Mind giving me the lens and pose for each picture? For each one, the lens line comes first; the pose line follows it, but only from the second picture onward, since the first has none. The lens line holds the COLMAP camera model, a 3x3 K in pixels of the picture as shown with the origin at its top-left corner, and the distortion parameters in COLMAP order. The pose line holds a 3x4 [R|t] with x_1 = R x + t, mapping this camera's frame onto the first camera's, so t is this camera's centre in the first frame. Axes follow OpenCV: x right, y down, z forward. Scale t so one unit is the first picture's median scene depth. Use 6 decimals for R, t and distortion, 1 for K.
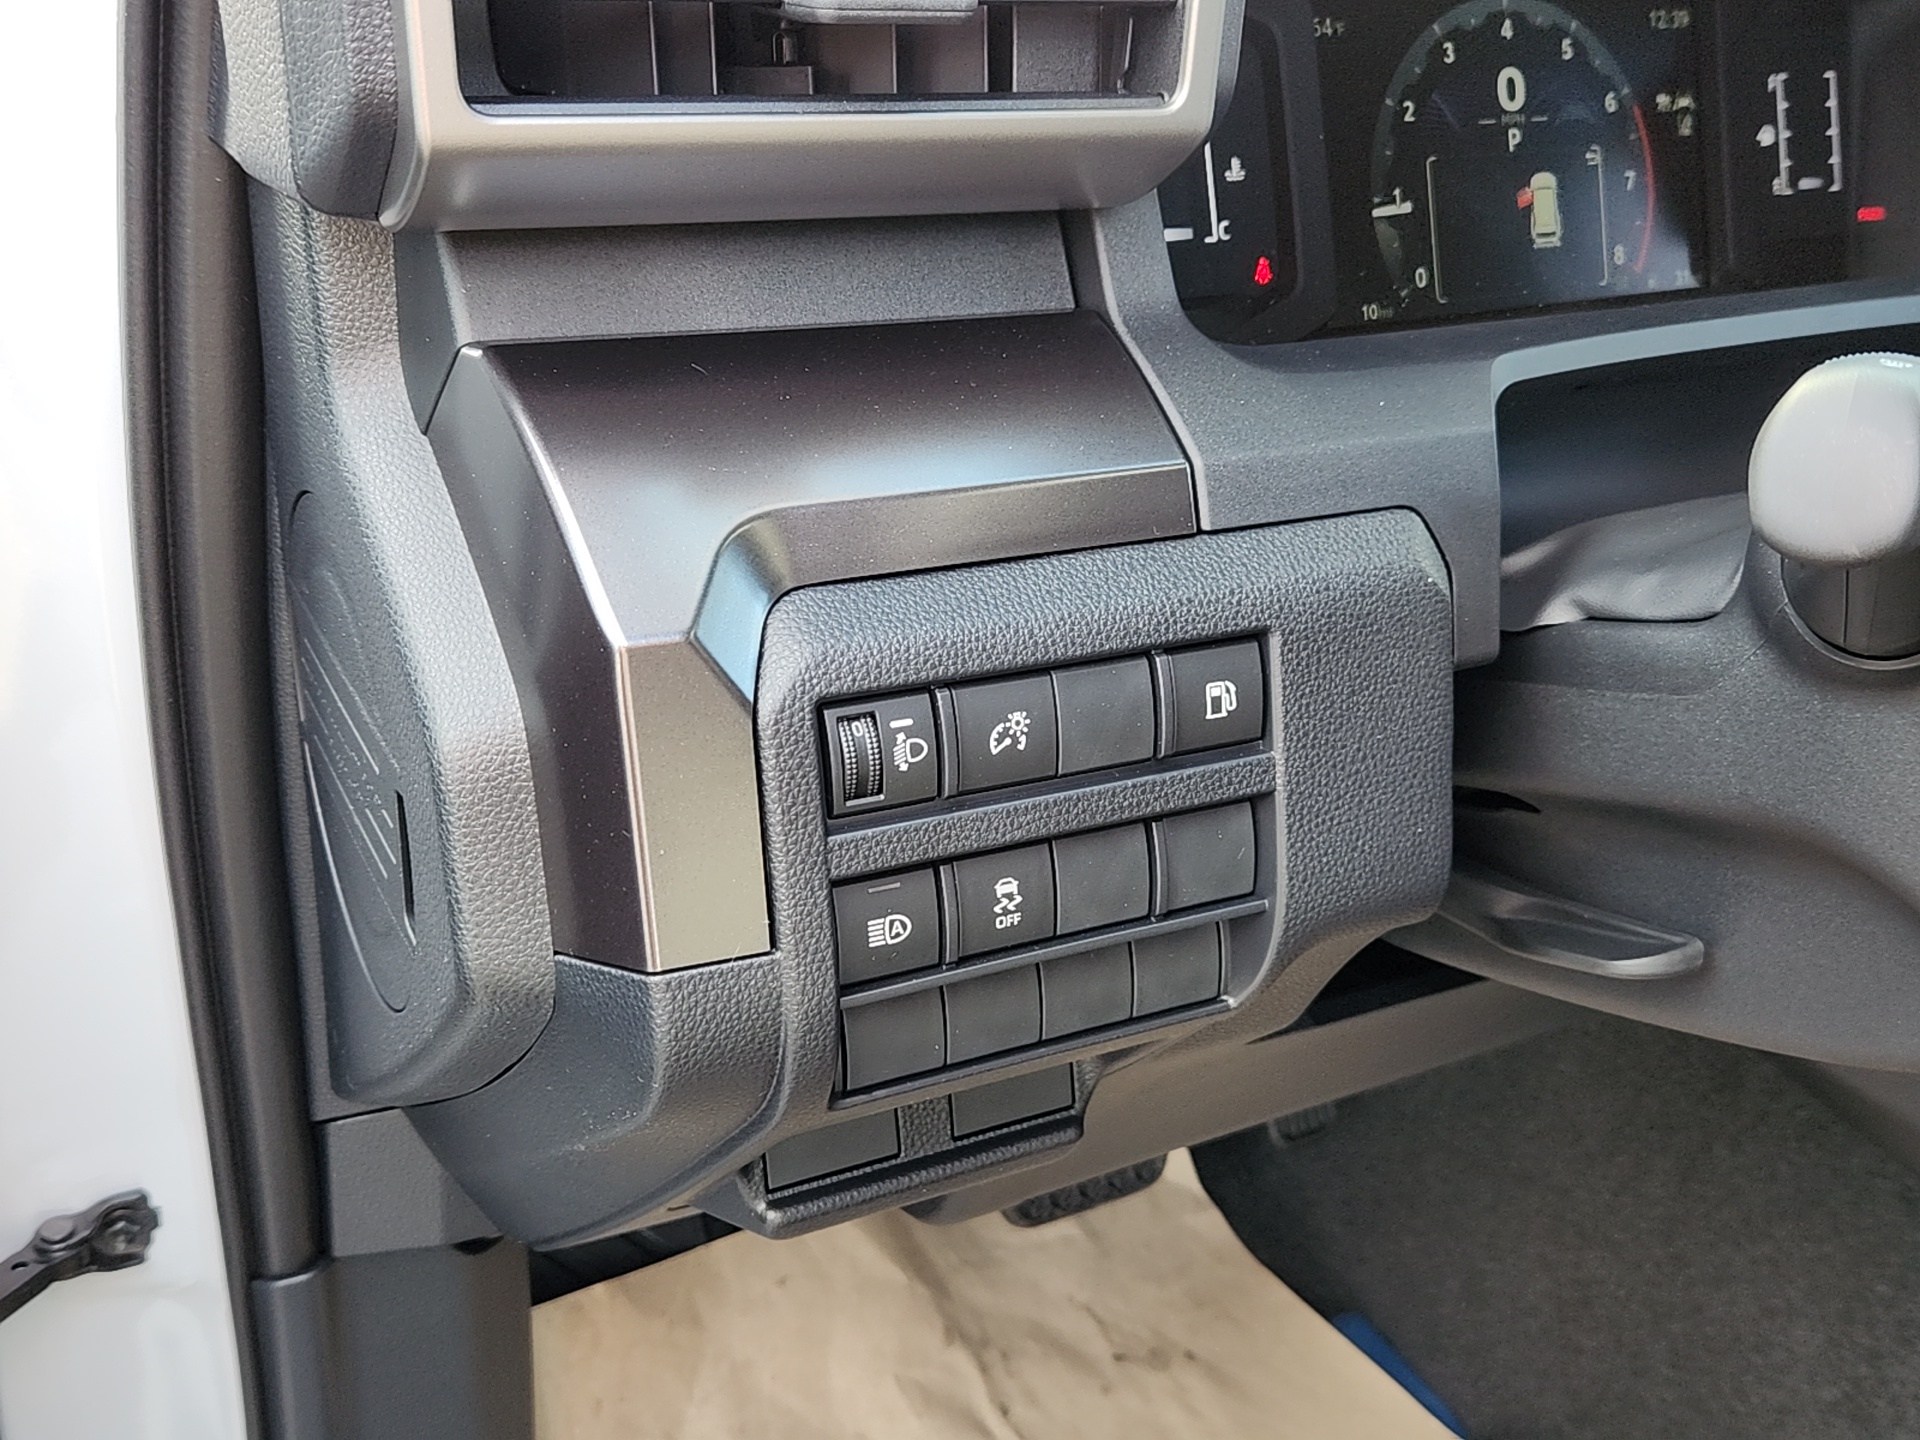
lens RADIAL K [[1886.2, 0, 960.0], [0, 1886.2, 720.0], [0, 0, 1]] dist [0.116147, -0.186030]
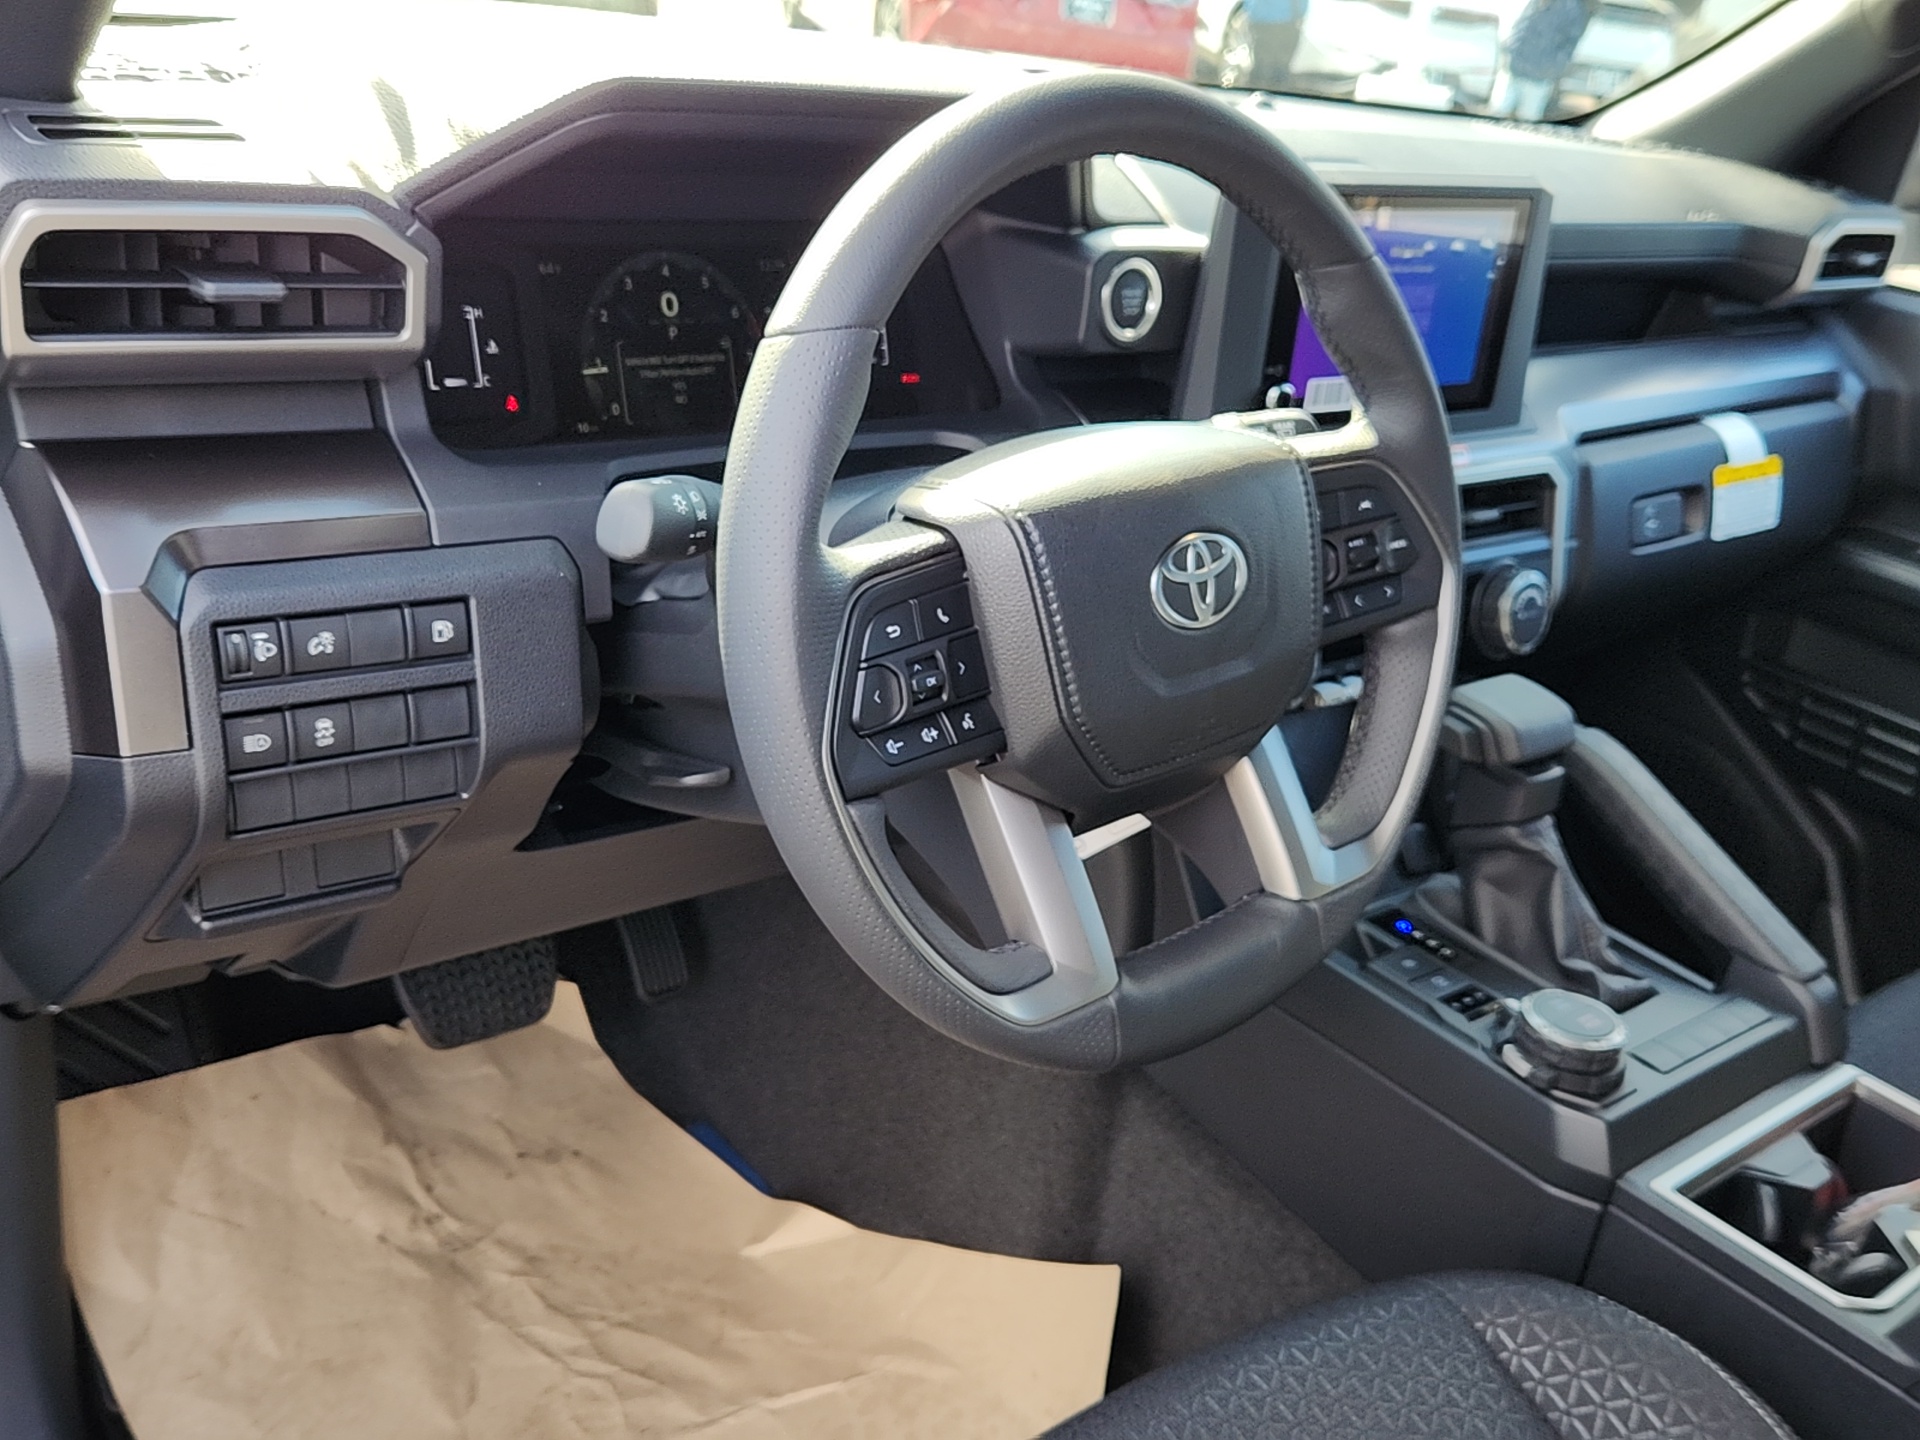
lens RADIAL K [[1886.2, 0, 960.0], [0, 1886.2, 720.0], [0, 0, 1]] dist [0.116147, -0.186030]
pose [[0.975972, -0.000961, 0.217895, 0.170211], [0.005625, 0.999768, -0.020782, 0.092271], [-0.217825, 0.021508, 0.975751, -0.768497]]
